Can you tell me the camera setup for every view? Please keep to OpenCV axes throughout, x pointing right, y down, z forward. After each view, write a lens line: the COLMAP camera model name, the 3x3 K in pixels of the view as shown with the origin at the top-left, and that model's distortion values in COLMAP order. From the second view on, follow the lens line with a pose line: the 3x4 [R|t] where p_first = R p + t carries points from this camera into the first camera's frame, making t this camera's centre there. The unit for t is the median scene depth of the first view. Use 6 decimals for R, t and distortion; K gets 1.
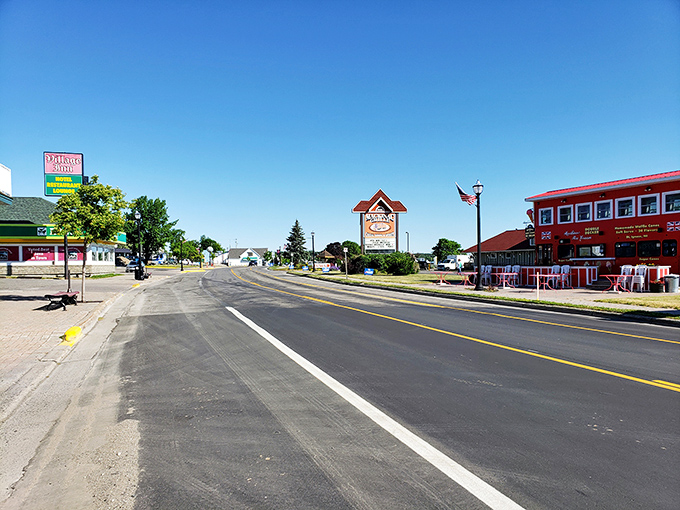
lens RADIAL K [[583.9, 0, 340.0], [0, 583.9, 257.2], [0, 0, 1]] dist [-0.003729, 0.001533]
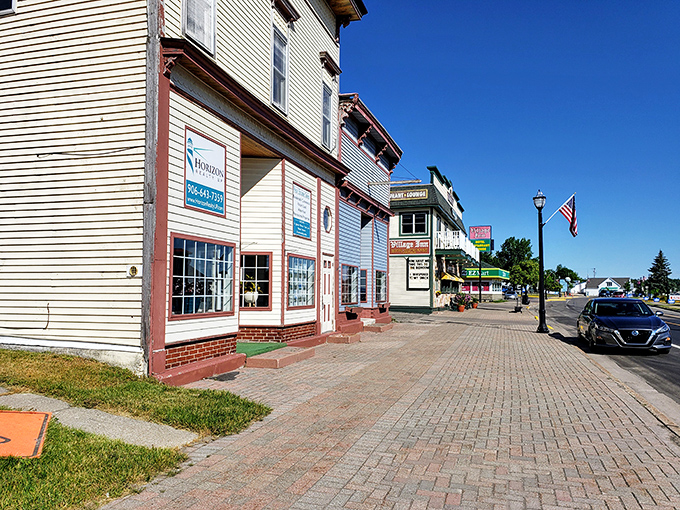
lens RADIAL K [[583.9, 0, 340.1], [0, 583.9, 258.4], [0, 0, 1]] dist [-0.003729, 0.001533]
pose [[0.832267, -0.011340, -0.554259, 0.021796], [-0.013669, 0.999067, -0.040965, -0.002746], [0.554206, 0.041670, 0.831336, -0.115328]]
